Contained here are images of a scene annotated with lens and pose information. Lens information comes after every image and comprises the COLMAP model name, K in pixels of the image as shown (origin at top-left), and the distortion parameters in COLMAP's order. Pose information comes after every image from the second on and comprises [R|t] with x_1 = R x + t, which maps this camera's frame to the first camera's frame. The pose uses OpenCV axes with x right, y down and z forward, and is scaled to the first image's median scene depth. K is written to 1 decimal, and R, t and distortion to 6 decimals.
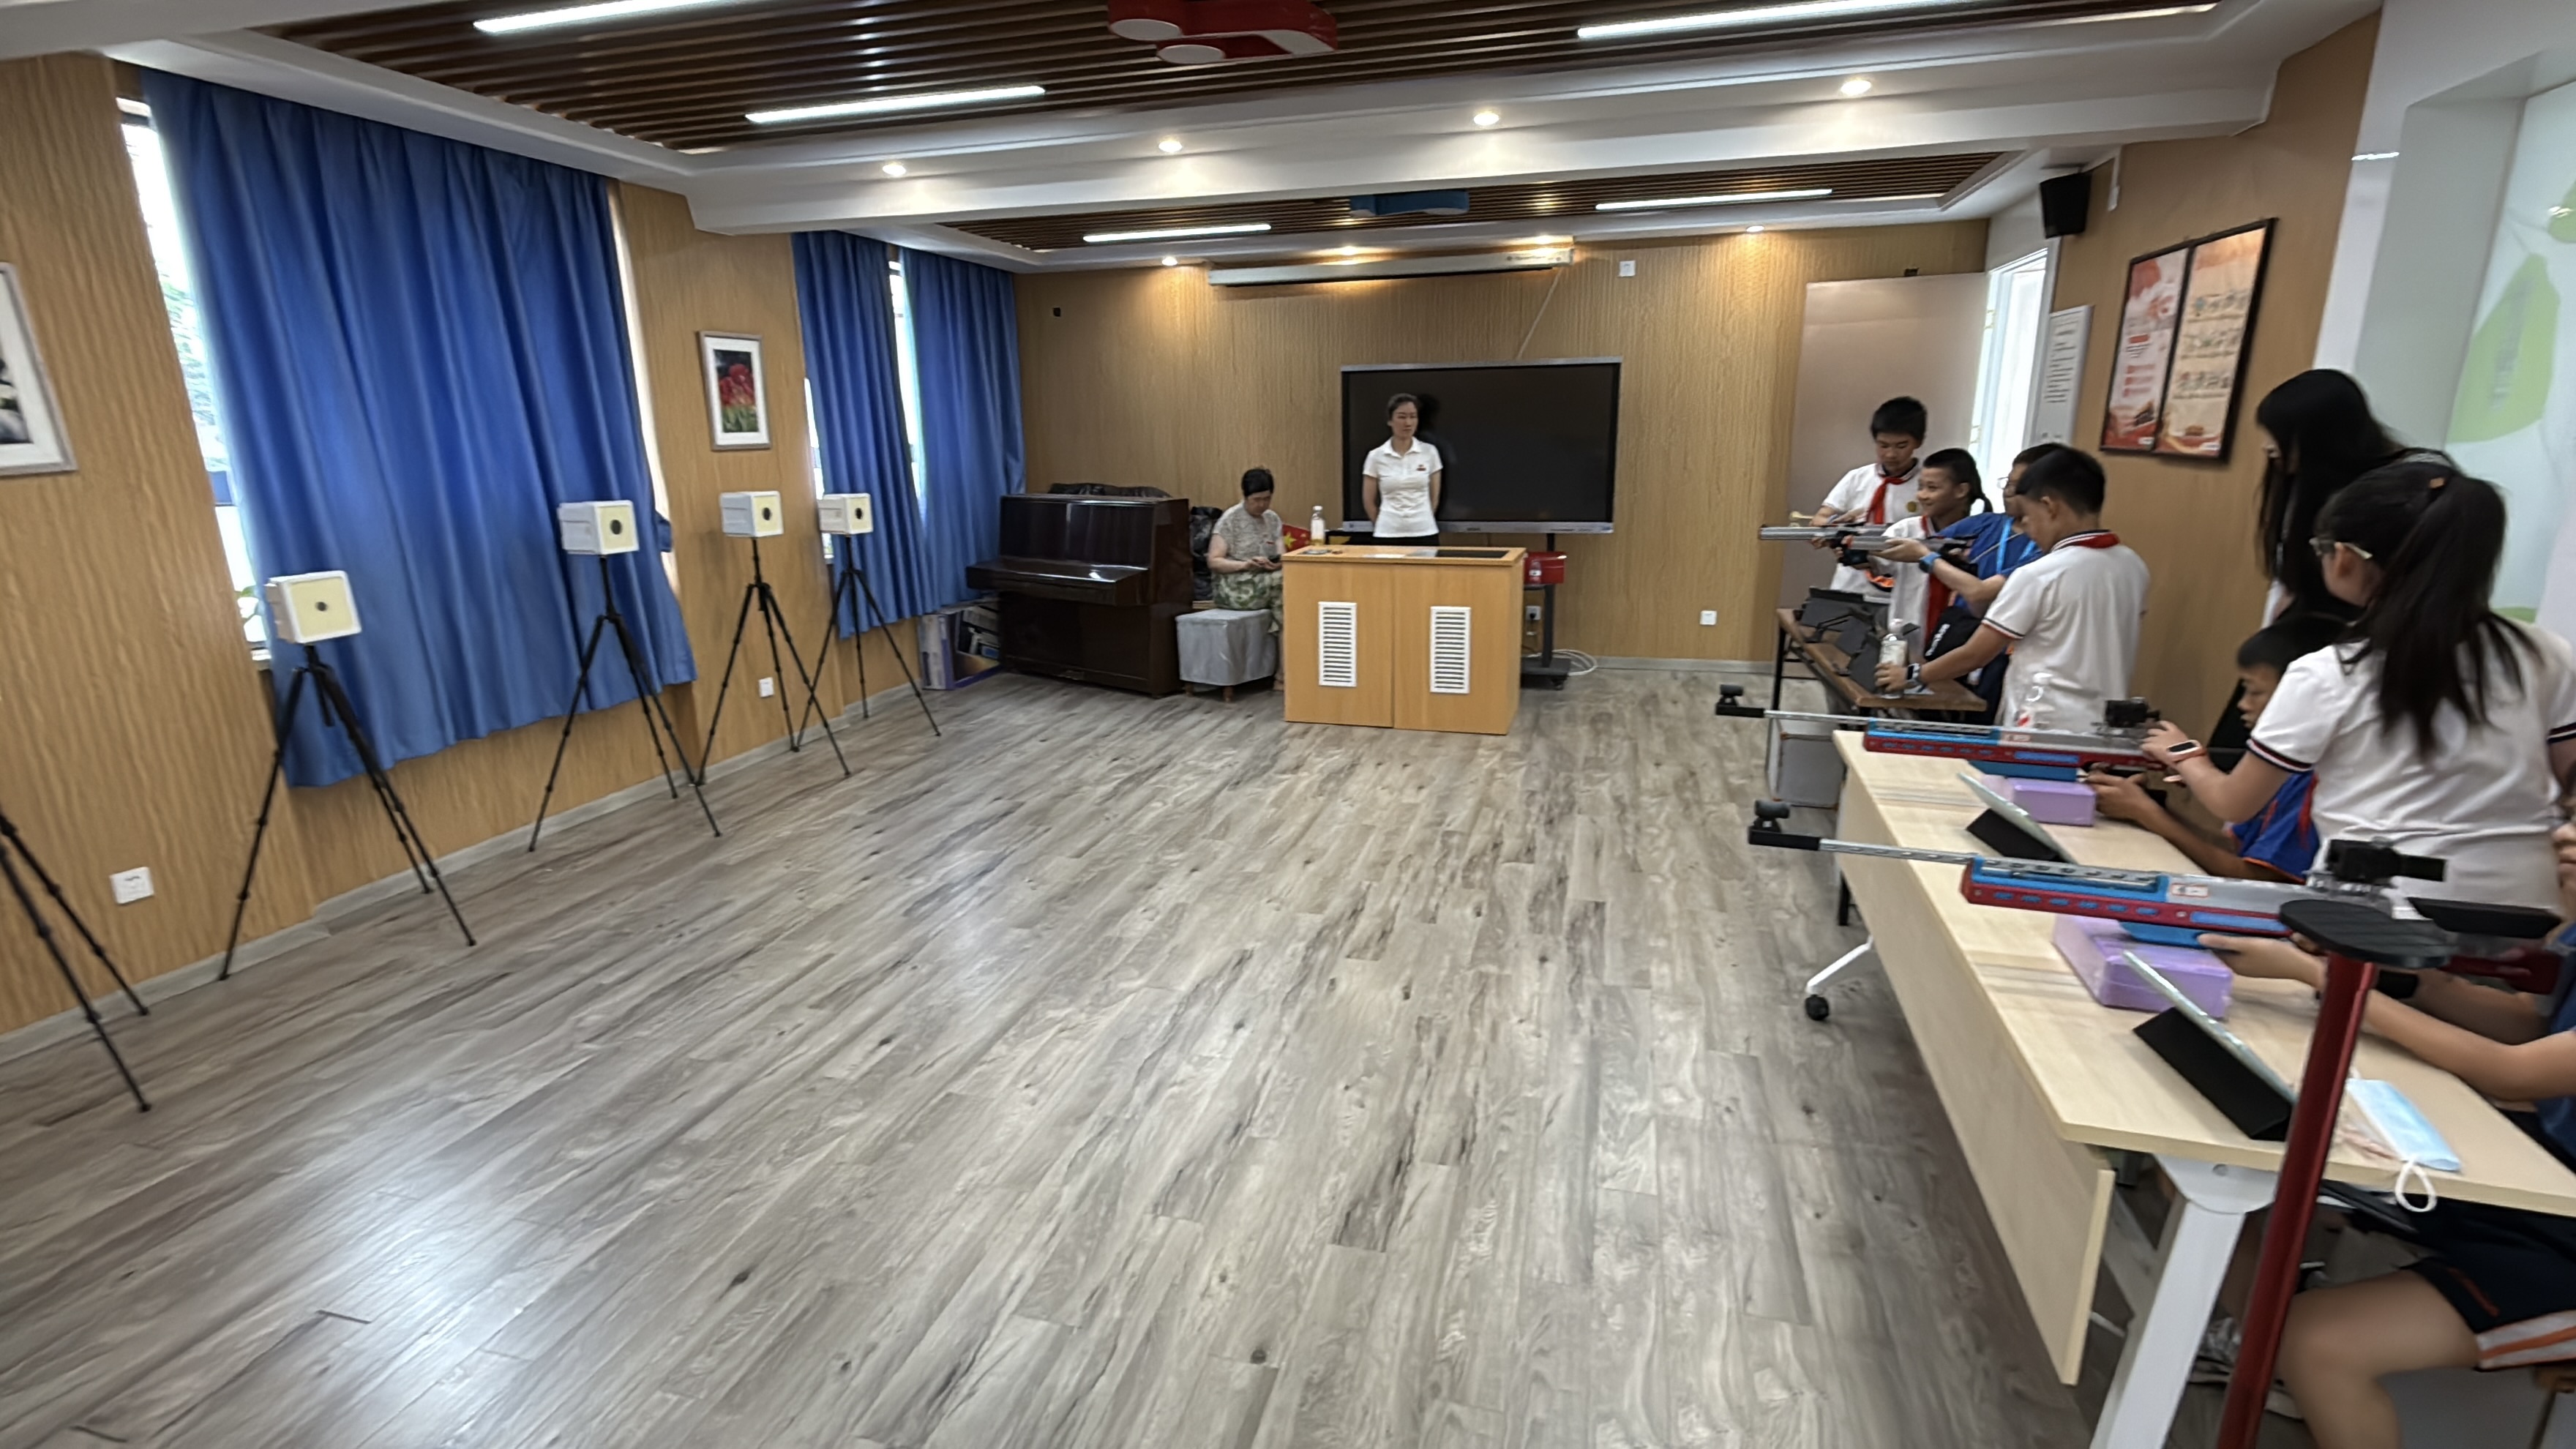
lens RADIAL K [[1173.2, 0, 1288.0], [0, 1173.2, 724.5], [0, 0, 1]] dist [-0.000261, -0.000365]
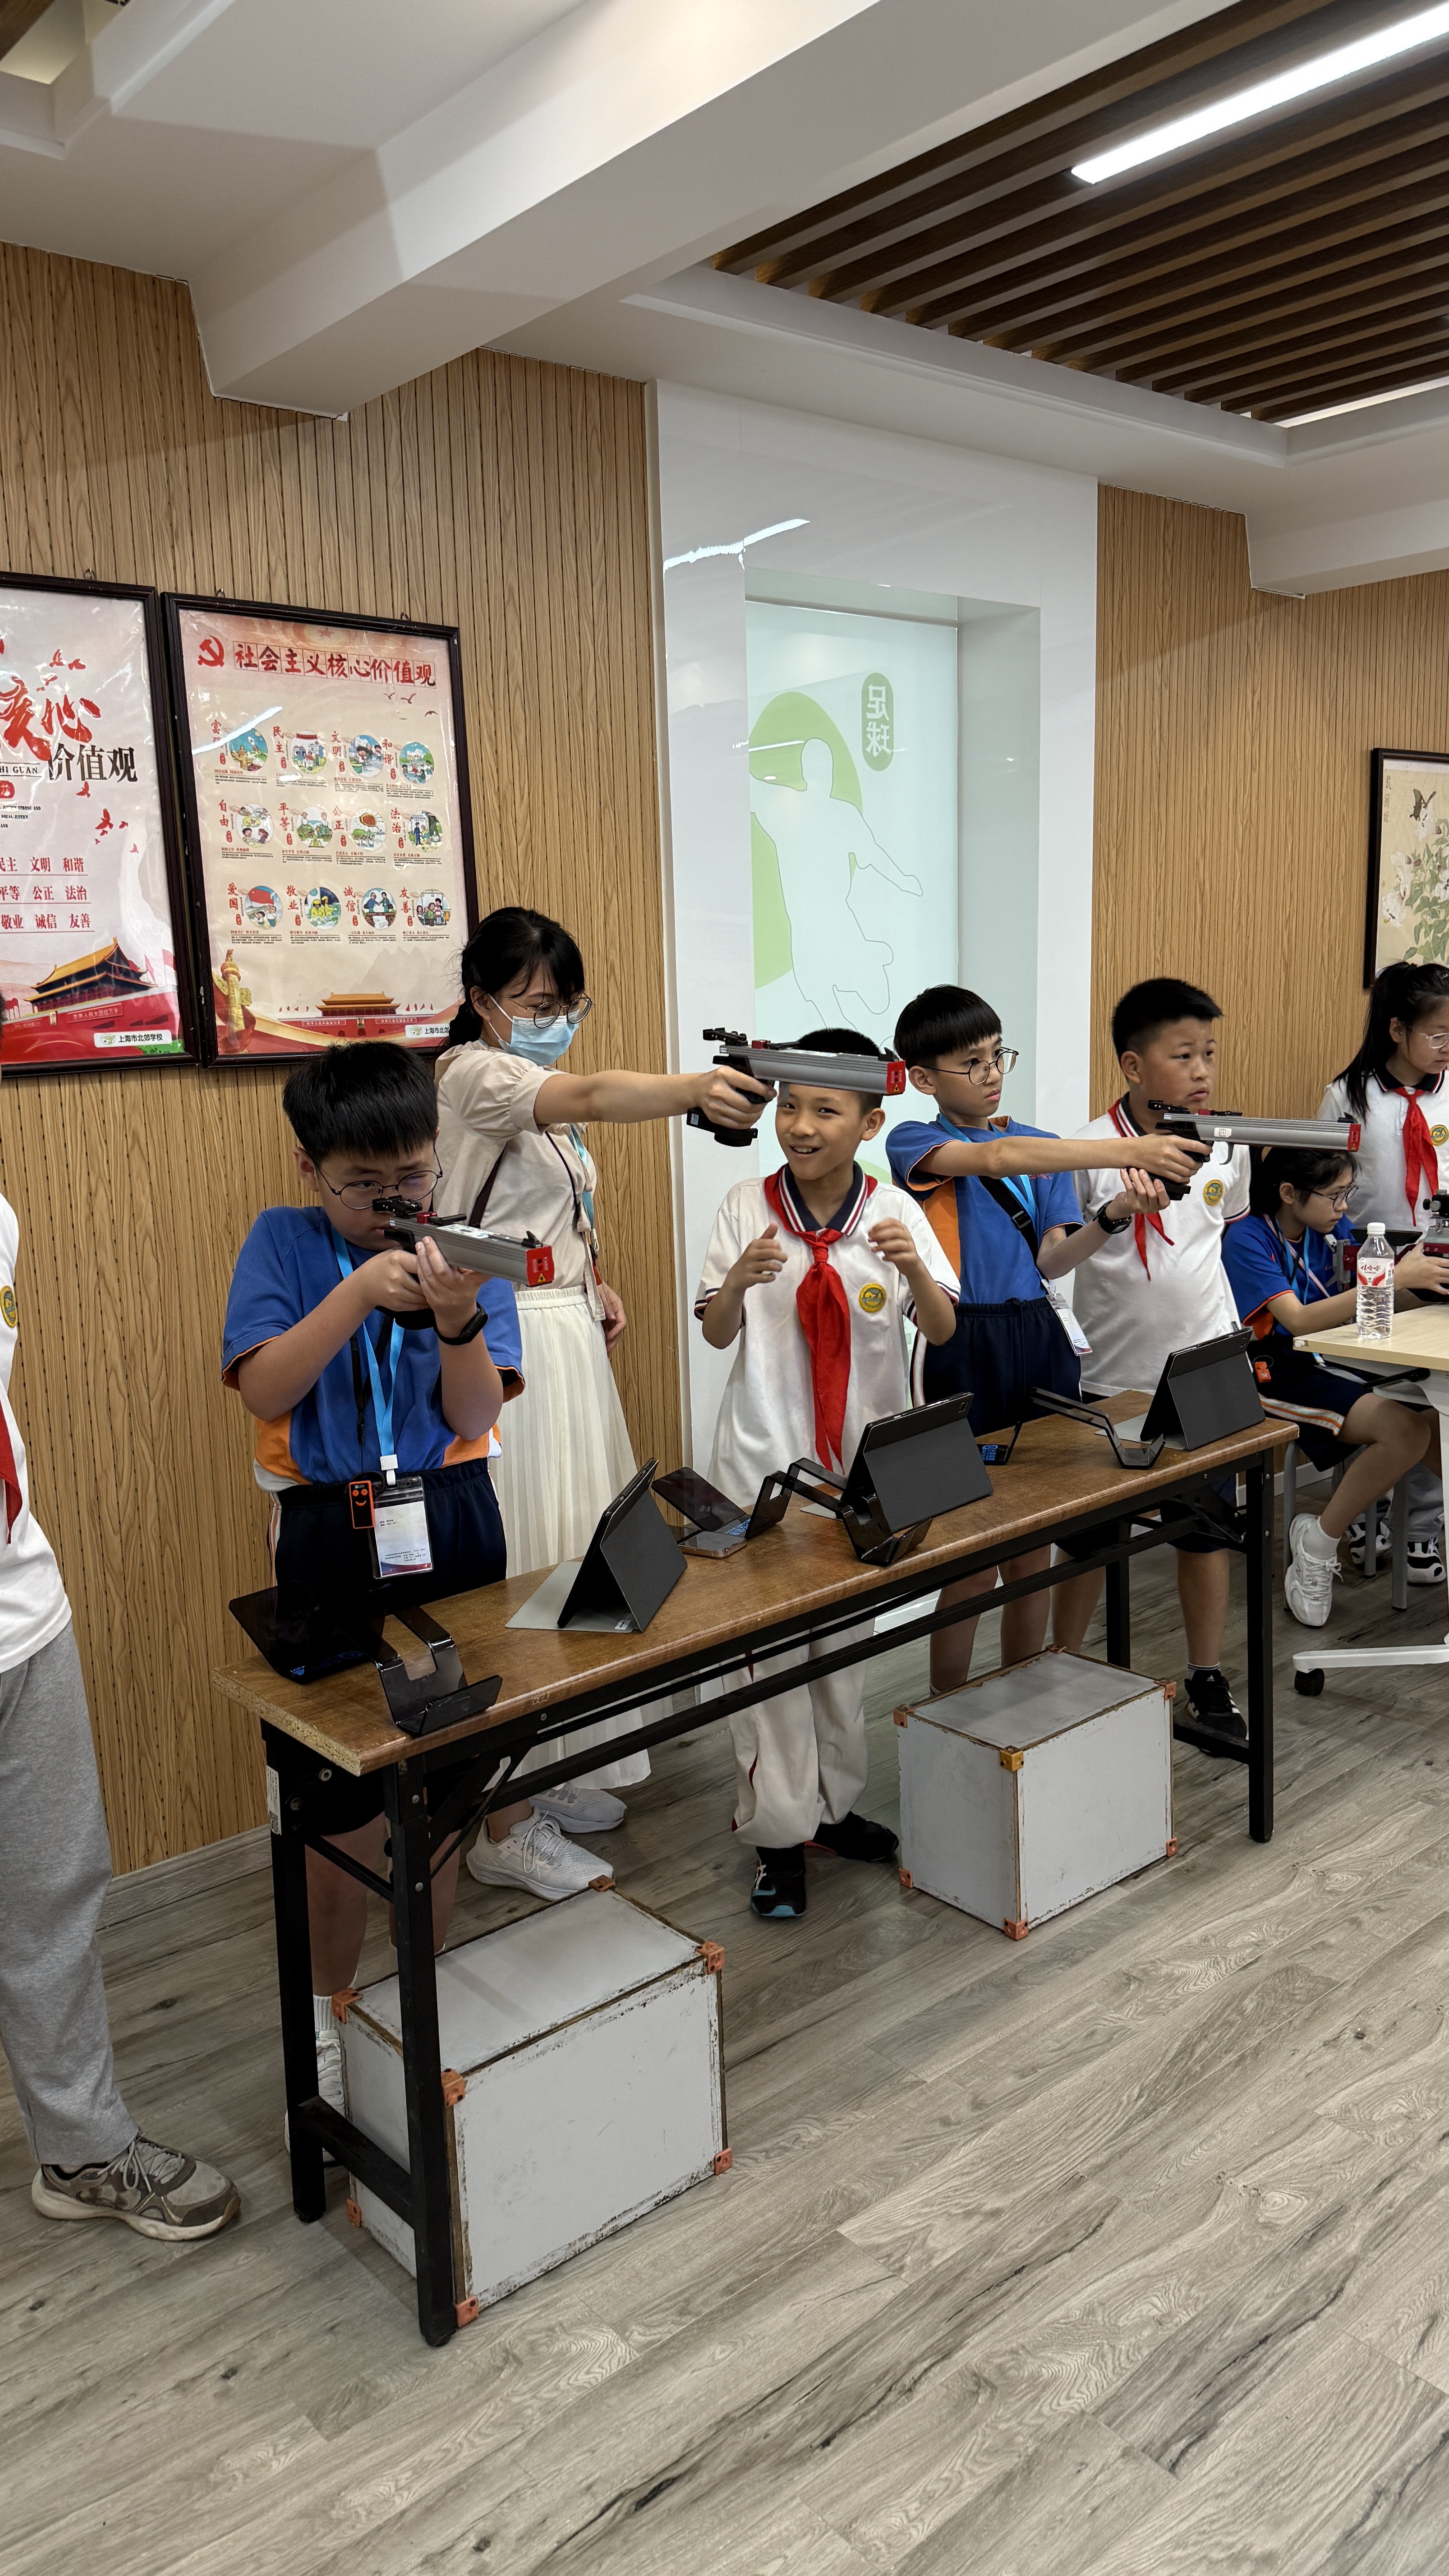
lens RADIAL K [[1814.0, 0, 732.2], [0, 1814.0, 1286.2], [0, 0, 1]] dist [0.128169, -0.245801]
pose [[-0.835184, -0.070959, 0.545375, 0.228302], [0.168931, 0.910603, 0.377179, -0.446793], [-0.523384, 0.407144, -0.748534, 1.718039]]
